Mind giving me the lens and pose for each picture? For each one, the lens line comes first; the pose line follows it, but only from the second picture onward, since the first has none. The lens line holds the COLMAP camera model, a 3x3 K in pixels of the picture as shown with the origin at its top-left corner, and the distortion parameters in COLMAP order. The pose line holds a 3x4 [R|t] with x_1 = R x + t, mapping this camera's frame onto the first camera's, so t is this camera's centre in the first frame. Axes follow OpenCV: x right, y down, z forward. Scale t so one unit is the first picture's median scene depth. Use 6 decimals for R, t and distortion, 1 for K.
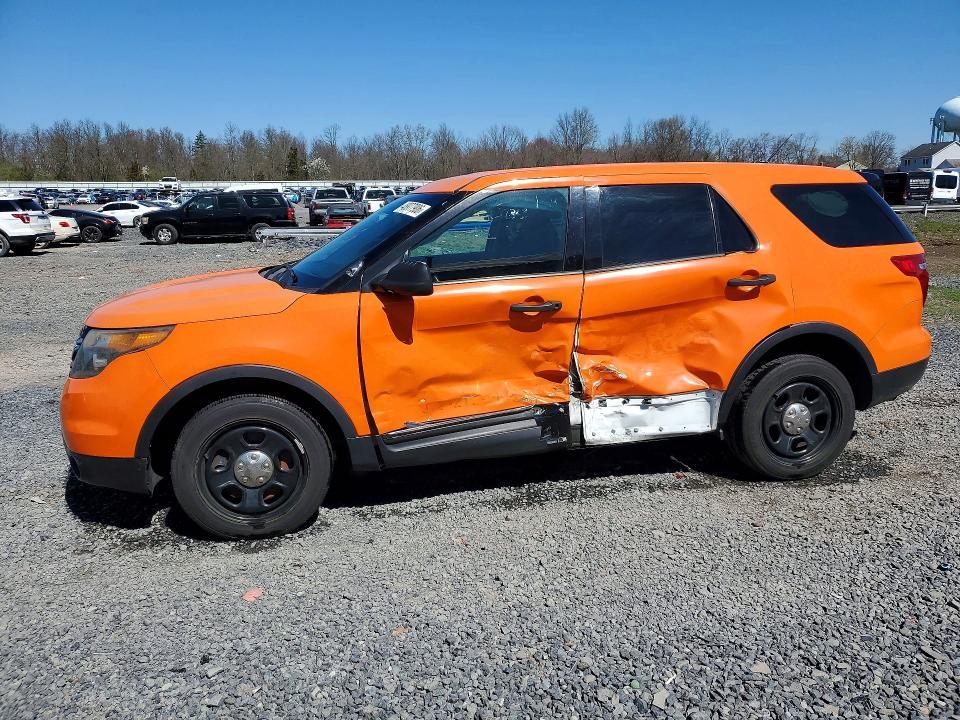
lens RADIAL K [[761.5, 0, 480.0], [0, 761.5, 360.0], [0, 0, 1]] dist [-0.001020, 0.005791]
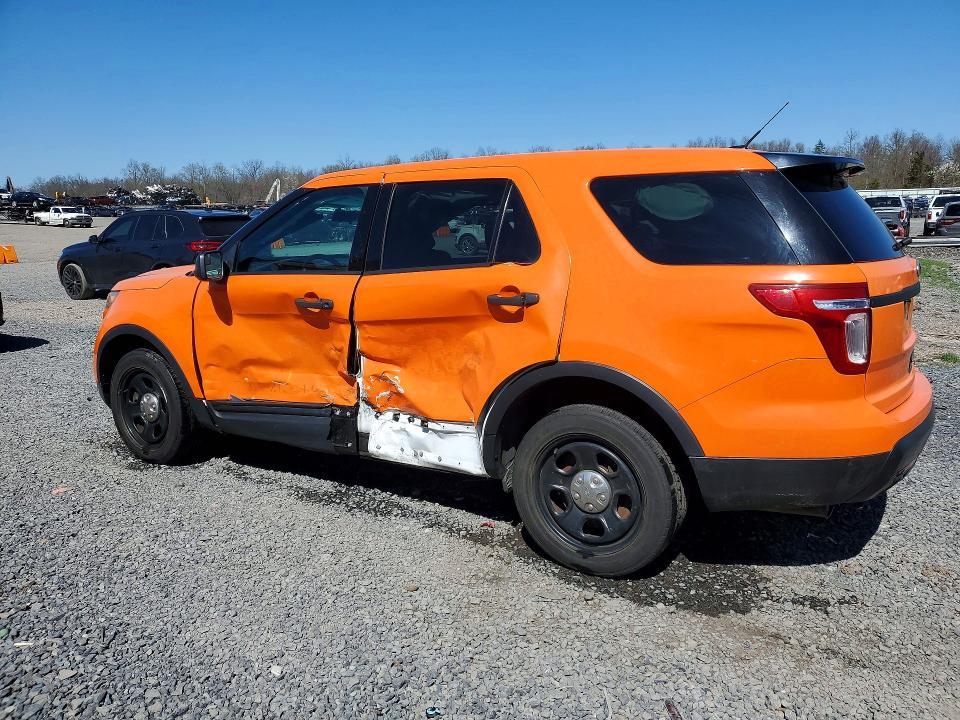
lens RADIAL K [[761.5, 0, 480.0], [0, 761.5, 360.0], [0, 0, 1]] dist [-0.001020, 0.005791]
pose [[0.749589, 0.143819, -0.646090, 0.846964], [-0.150079, 0.987616, 0.045722, -0.071264], [0.644664, 0.062692, 0.761891, 0.362732]]
